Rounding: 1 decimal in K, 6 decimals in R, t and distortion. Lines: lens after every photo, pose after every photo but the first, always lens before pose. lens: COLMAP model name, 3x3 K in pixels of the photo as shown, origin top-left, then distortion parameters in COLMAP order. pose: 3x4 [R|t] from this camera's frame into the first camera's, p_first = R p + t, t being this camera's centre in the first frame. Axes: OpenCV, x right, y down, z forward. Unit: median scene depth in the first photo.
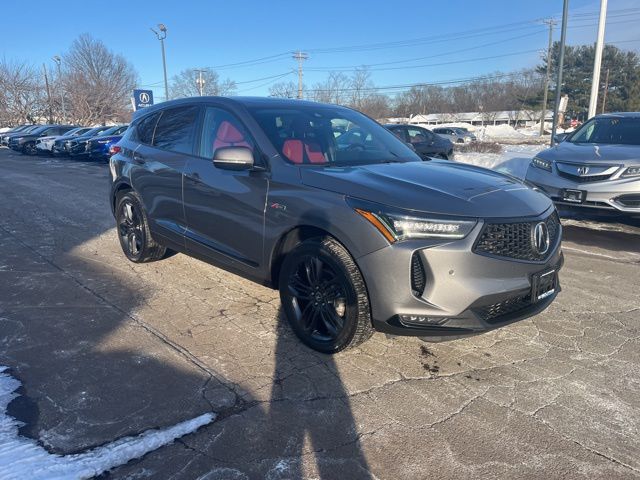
lens RADIAL K [[482.5, 0, 317.3], [0, 482.5, 241.0], [0, 0, 1]] dist [0.076782, -0.098870]
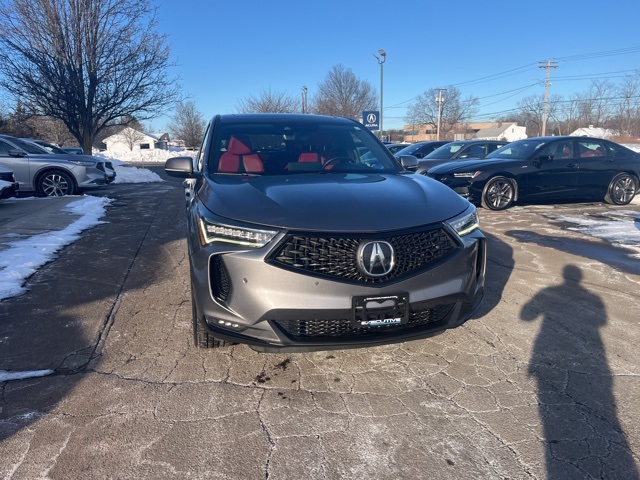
lens RADIAL K [[482.5, 0, 318.3], [0, 482.5, 238.8], [0, 0, 1]] dist [0.076782, -0.098870]
pose [[0.886431, 0.076131, -0.456556, 0.450511], [-0.093791, 0.995462, -0.016108, -0.009635], [0.453258, 0.057100, 0.889549, 0.092536]]
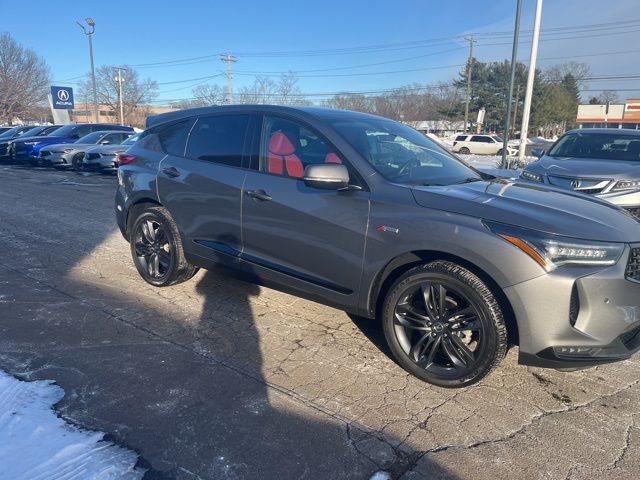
lens RADIAL K [[482.5, 0, 324.3], [0, 482.5, 240.7], [0, 0, 1]] dist [0.076782, -0.098870]
pose [[0.986028, -0.012842, 0.166081, -0.226203], [0.014563, 0.999852, -0.009150, -0.027599], [-0.165939, 0.011441, 0.986070, 0.072339]]
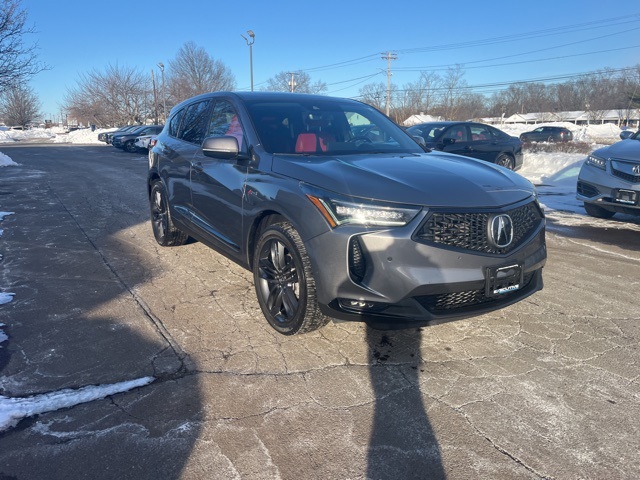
lens RADIAL K [[482.5, 0, 318.0], [0, 482.5, 229.7], [0, 0, 1]] dist [0.076782, -0.098870]
pose [[0.983759, 0.036965, -0.175645, 0.160378], [-0.041018, 0.998968, -0.019503, 0.015634], [0.174742, 0.026391, 0.984260, -0.005343]]
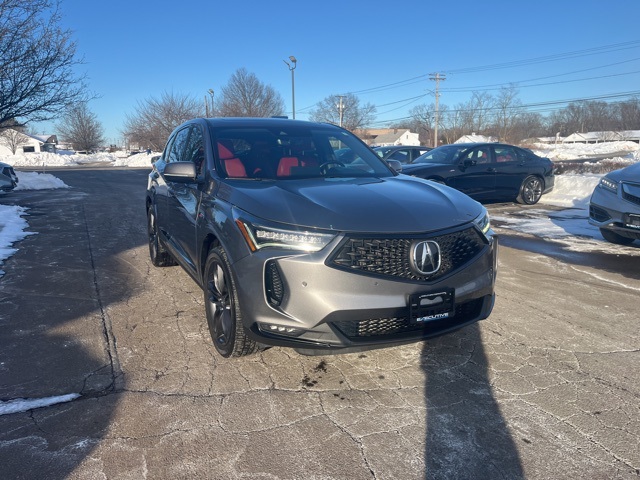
lens RADIAL K [[482.5, 0, 317.5], [0, 482.5, 234.1], [0, 0, 1]] dist [0.076782, -0.098870]
pose [[0.959959, 0.040399, -0.277213, 0.302136], [-0.056010, 0.997245, -0.048625, 0.004646], [0.274485, 0.062205, 0.959577, 0.021835]]
